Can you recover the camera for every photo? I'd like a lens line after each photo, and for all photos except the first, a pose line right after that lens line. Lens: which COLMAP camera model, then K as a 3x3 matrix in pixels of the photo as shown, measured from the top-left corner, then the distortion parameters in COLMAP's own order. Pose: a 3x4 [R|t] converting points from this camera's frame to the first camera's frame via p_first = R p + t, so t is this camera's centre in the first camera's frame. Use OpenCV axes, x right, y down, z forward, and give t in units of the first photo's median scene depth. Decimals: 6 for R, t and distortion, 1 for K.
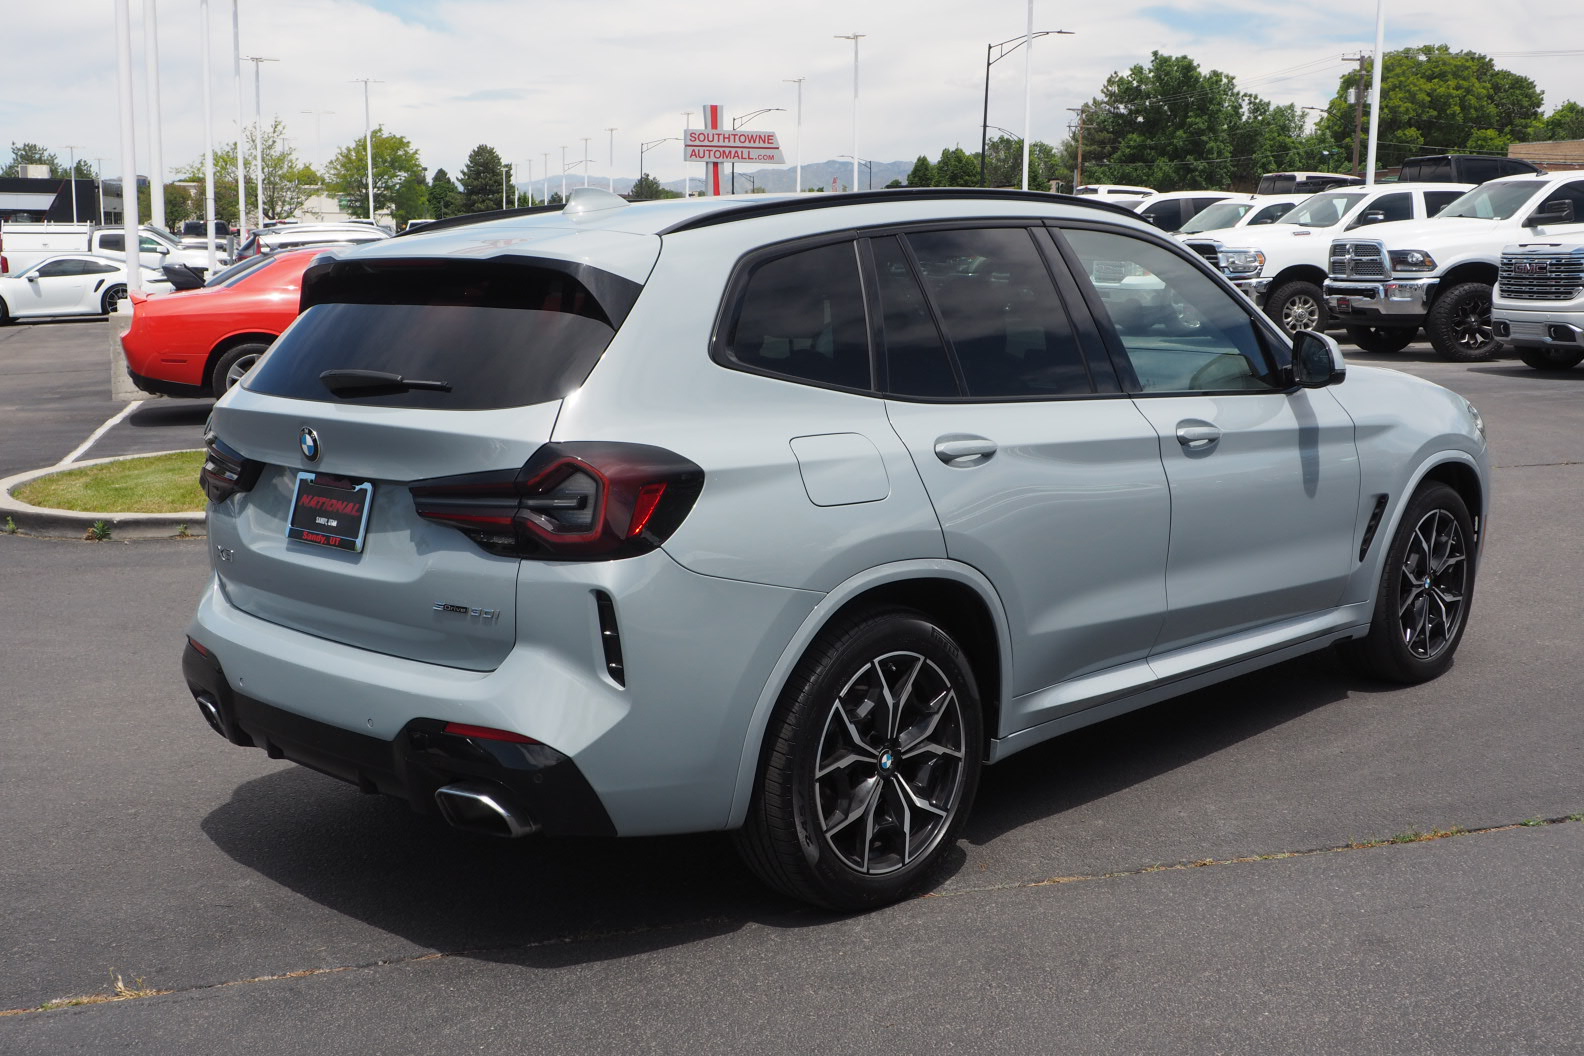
lens RADIAL K [[1763.2, 0, 787.3], [0, 1763.2, 538.8], [0, 0, 1]] dist [0.015181, 0.000000]
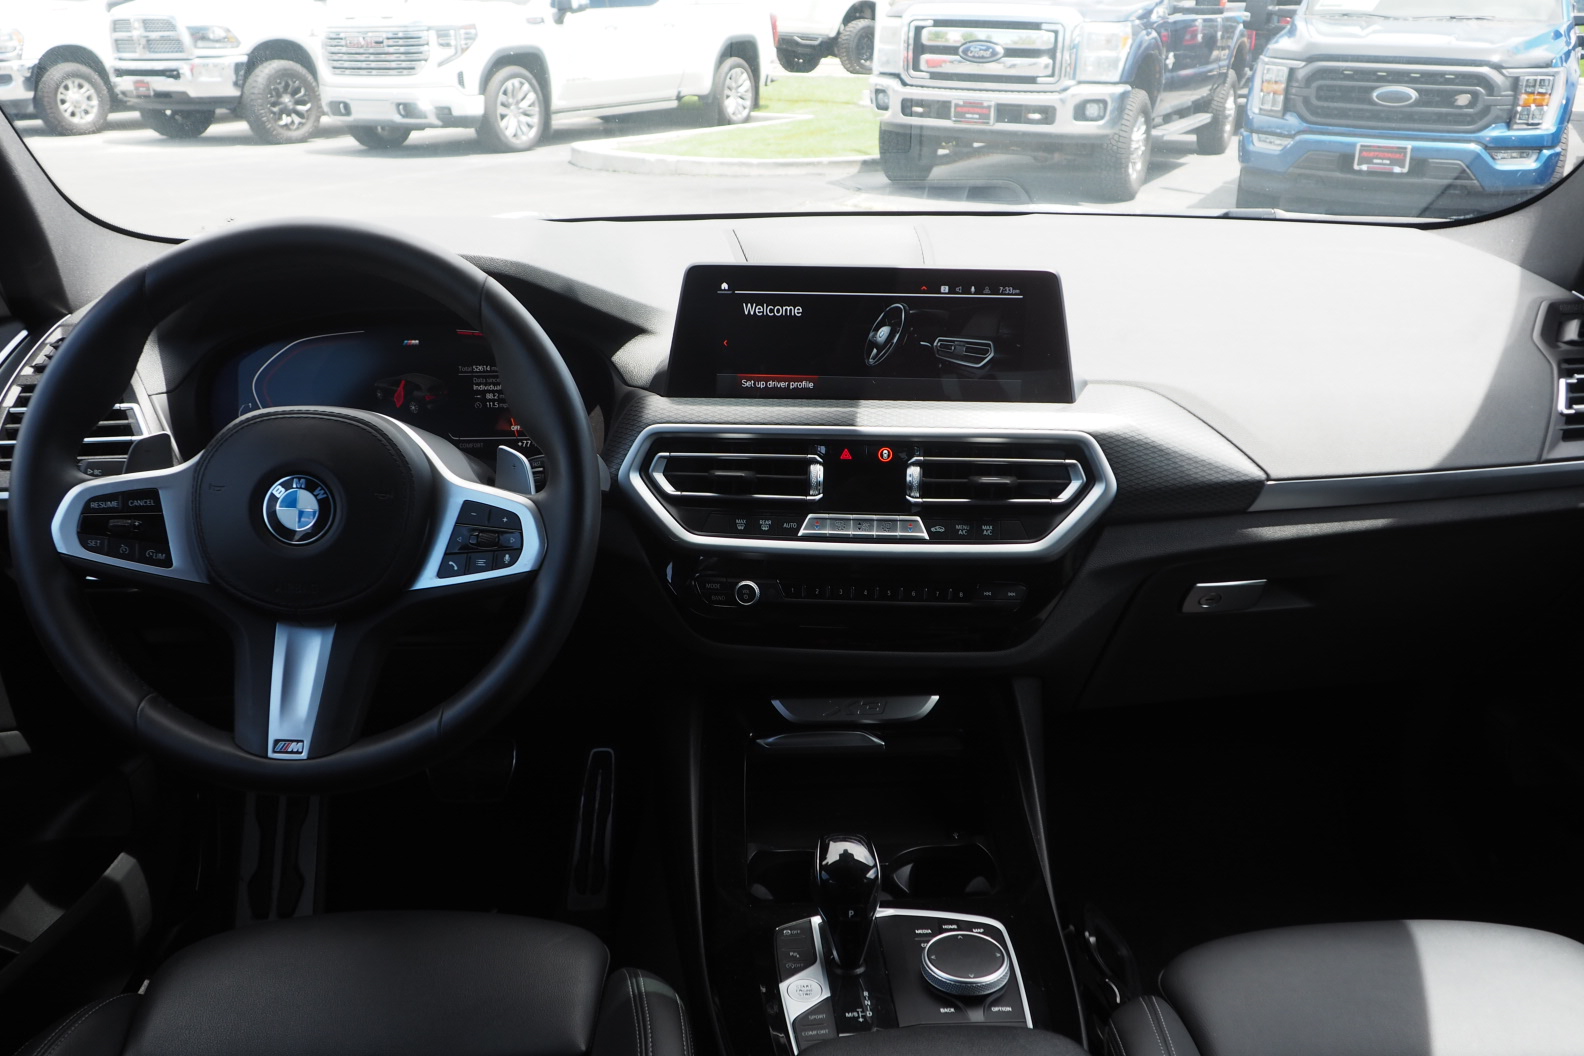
lens RADIAL K [[1365.5, 0, 808.7], [0, 1365.5, 522.6], [0, 0, 1]] dist [-0.023625, 0.004953]
pose [[0.674126, -0.245597, 0.696589, 0.003647], [0.116698, 0.966670, 0.227885, -0.039931], [-0.729339, -0.072333, 0.680318, 0.295963]]
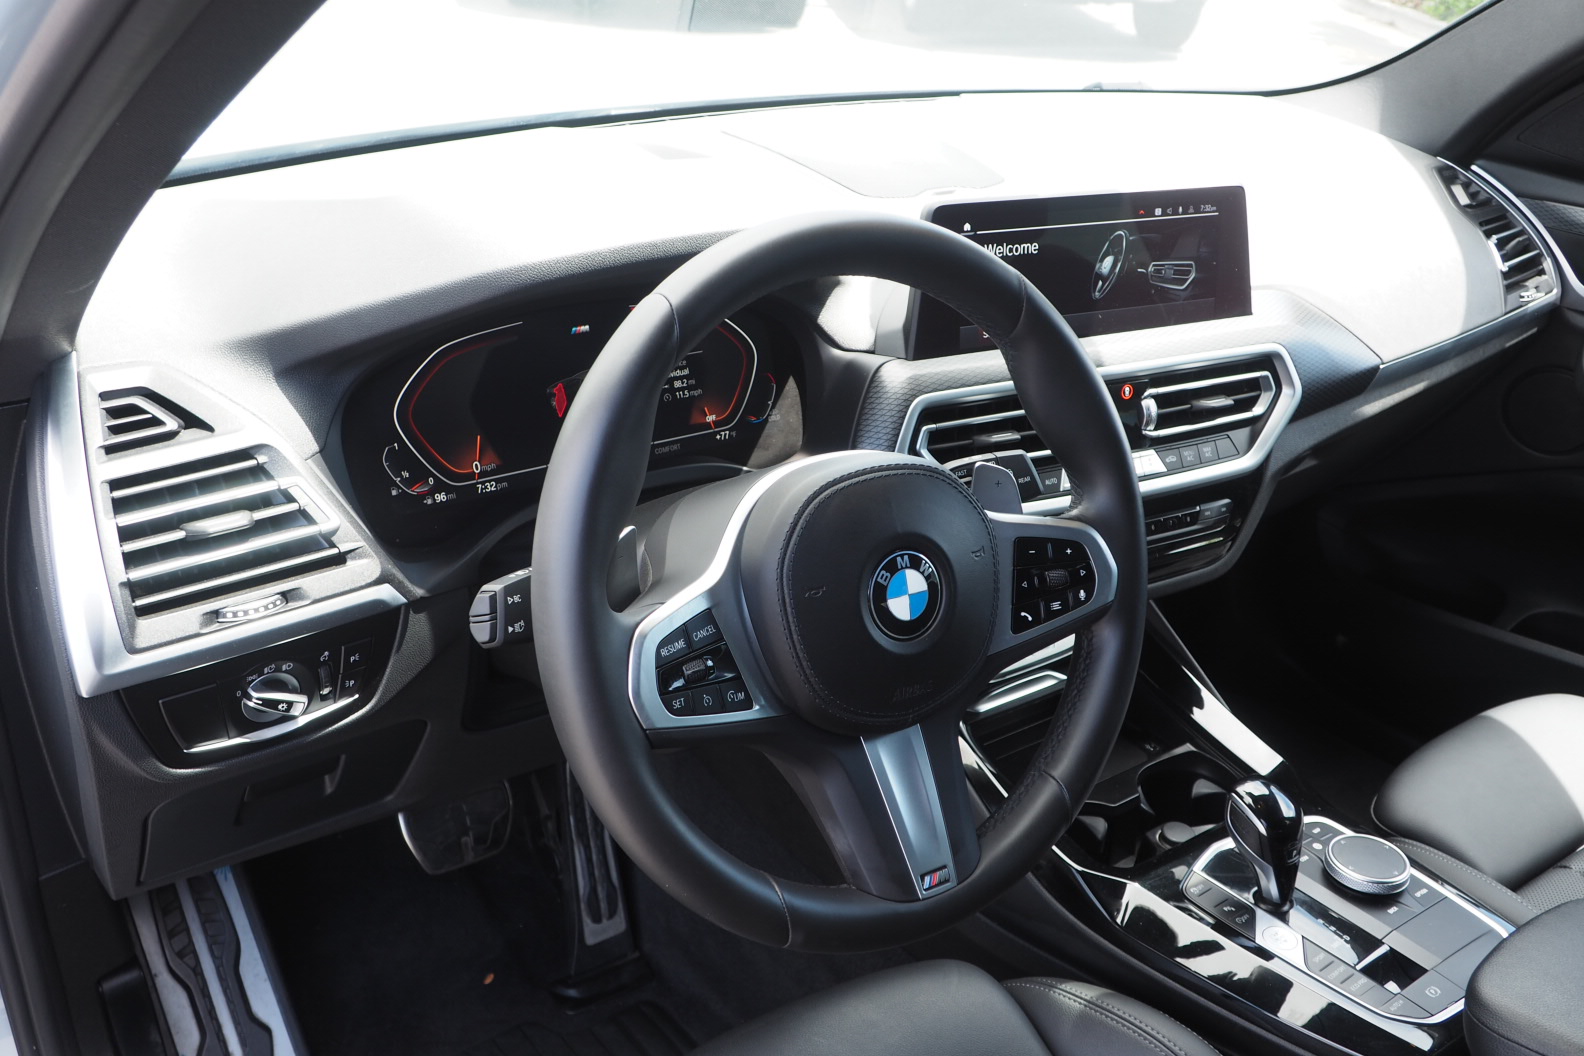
lens RADIAL K [[1365.5, 0, 769.5], [0, 1365.5, 551.4], [0, 0, 1]] dist [-0.023625, 0.004953]
pose [[0.189645, -0.441267, 0.877108, -0.012198], [0.107373, 0.897282, 0.428200, -0.052320], [-0.975964, 0.012971, 0.217545, 0.351808]]
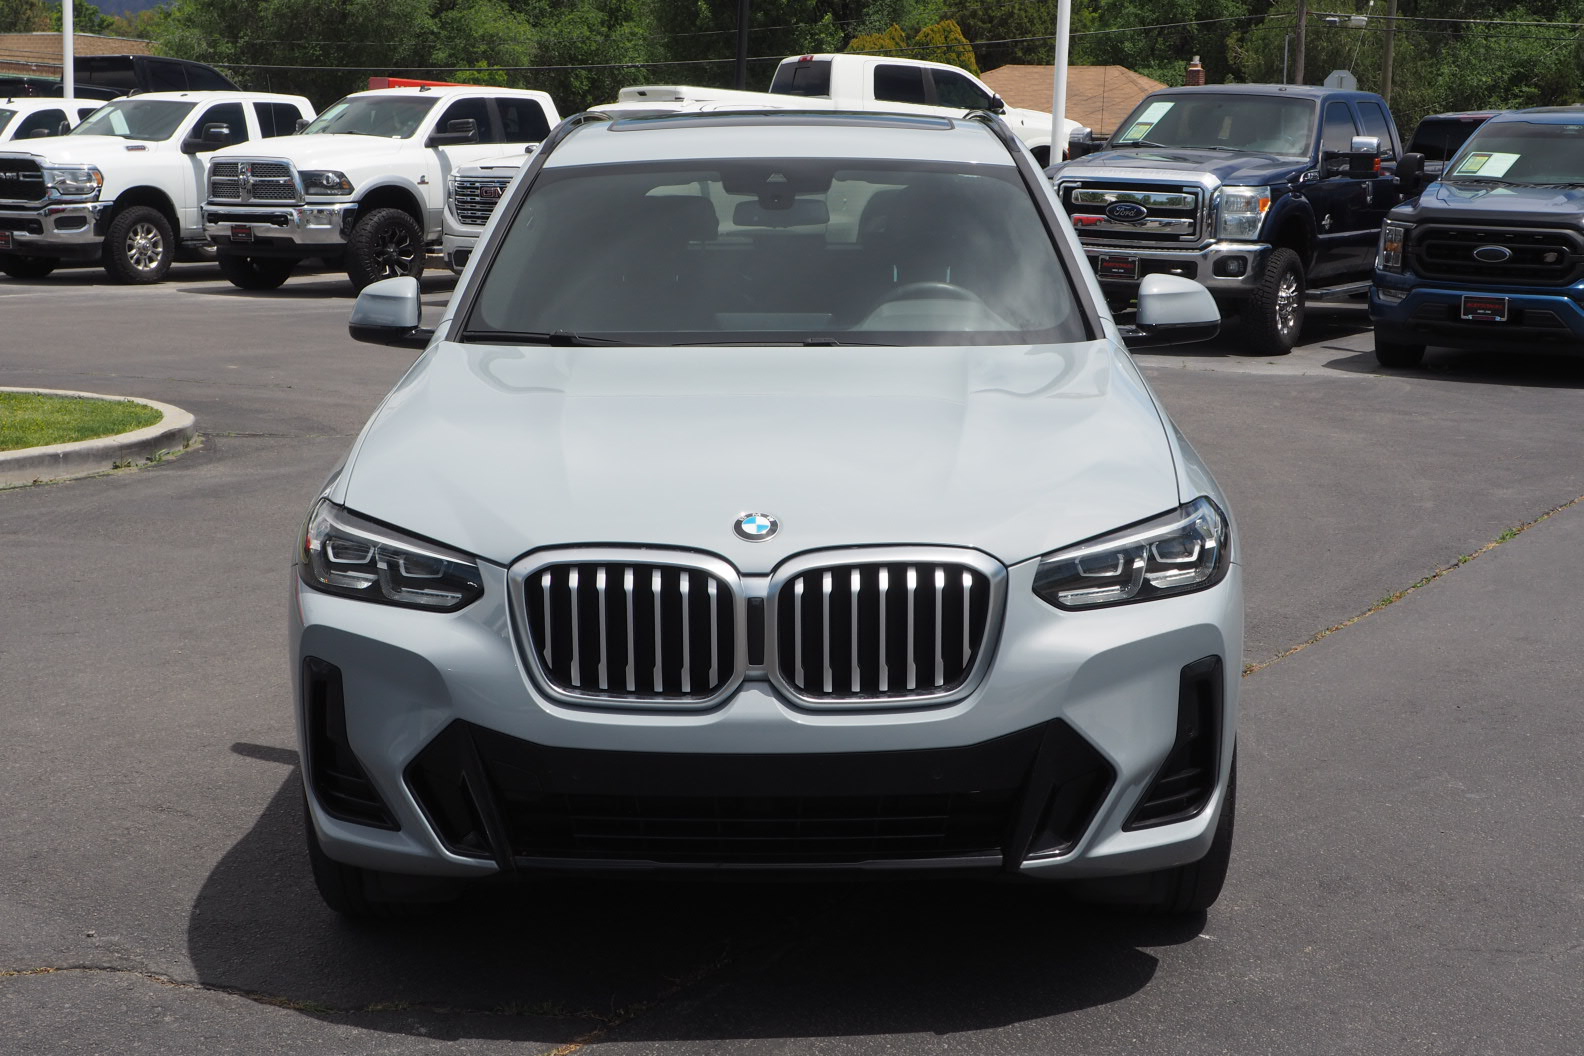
lens RADIAL K [[2392.6, 0, 783.0], [0, 2392.6, 529.2], [0, 0, 1]] dist [-0.006019, 0.000000]
pose [[0.730121, -0.085916, 0.677895, -0.333415], [0.094575, 0.995222, 0.024272, 0.006506], [-0.676742, 0.046390, 0.734758, -0.014962]]
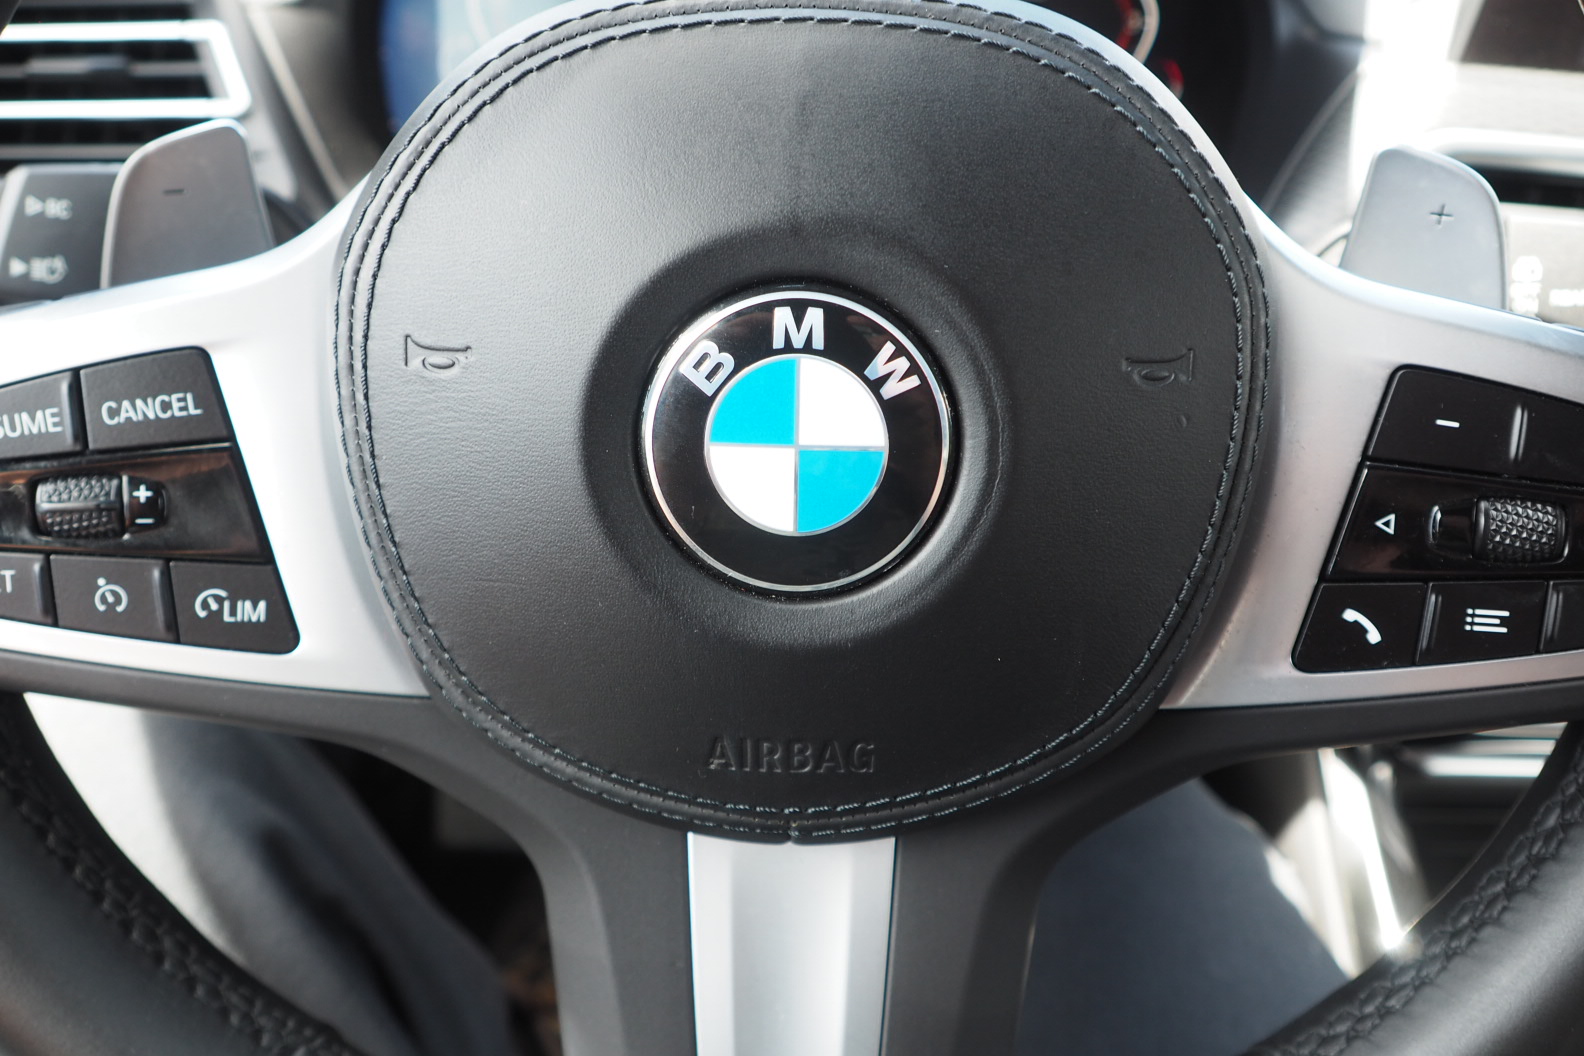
lens RADIAL K [[1140.5, 0, 787.2], [0, 1140.5, 521.7], [0, 0, 1]] dist [-0.040976, 0.005182]
pose [[0.714370, -0.424151, 0.556571, 0.025254], [0.153323, 0.870912, 0.466910, -0.033683], [-0.682764, -0.248211, 0.687186, 0.349220]]
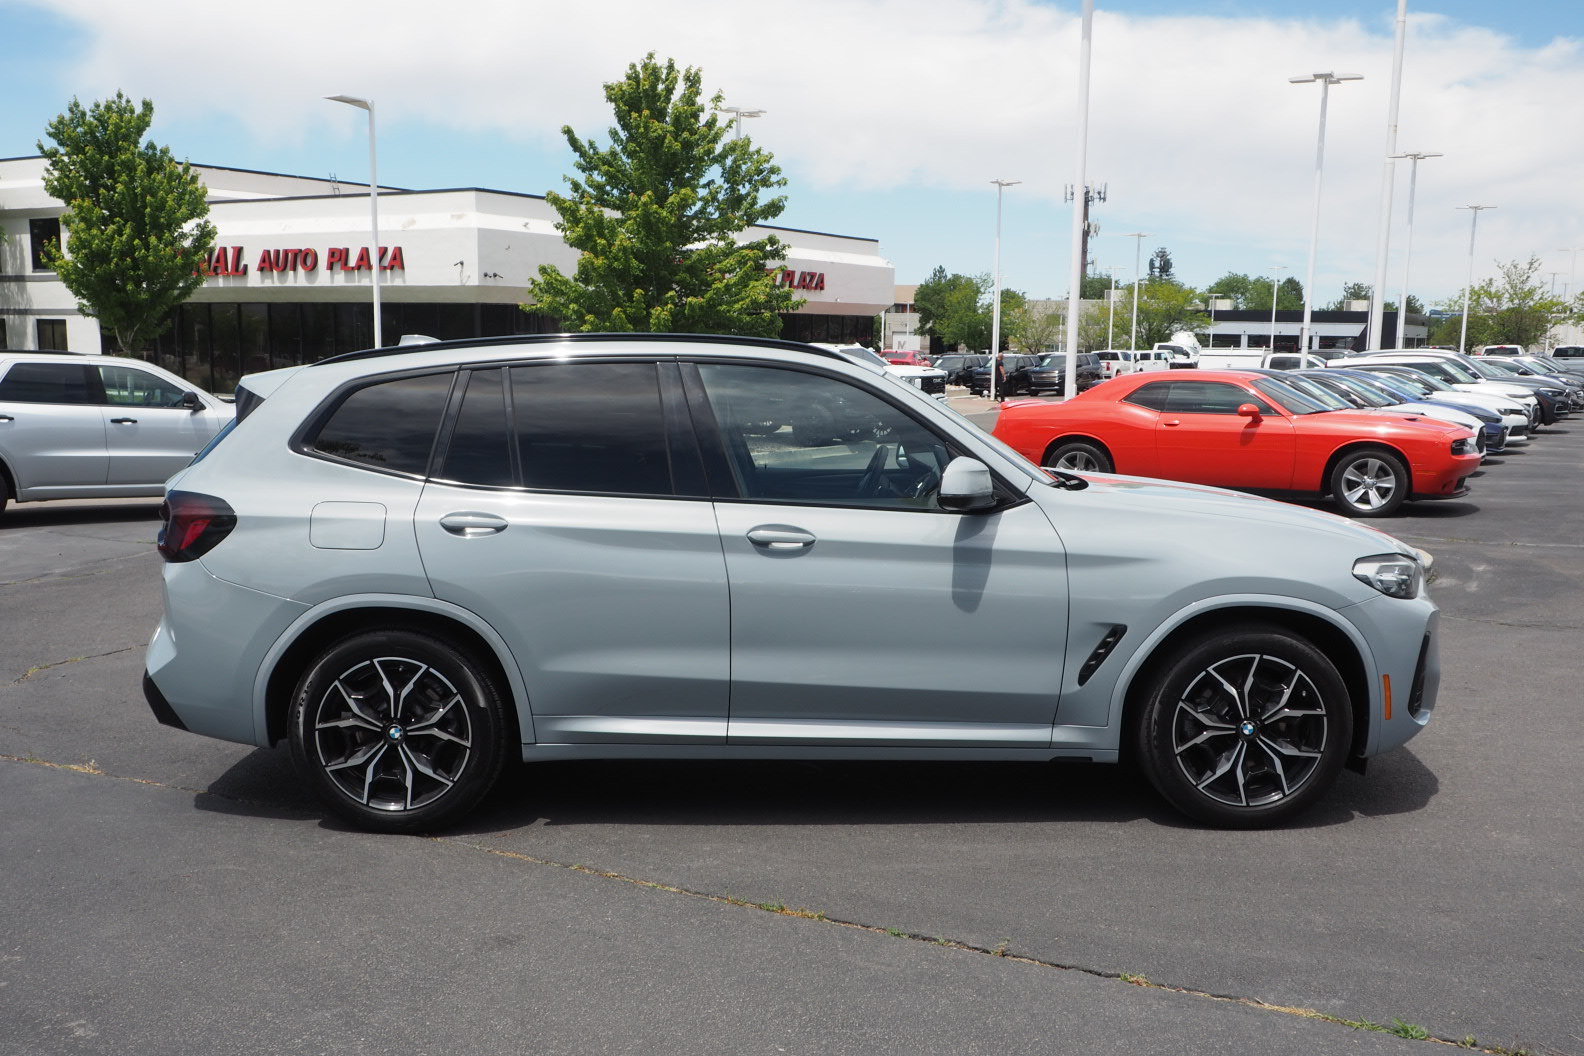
lens RADIAL K [[1421.6, 0, 795.9], [0, 1421.6, 529.6], [0, 0, 1]] dist [0.010925, -0.051581]
pose [[0.704983, 0.090028, -0.703487, 0.269527], [-0.123656, 0.992320, 0.003072, -0.020435], [0.698361, 0.084825, 0.710702, 0.096148]]
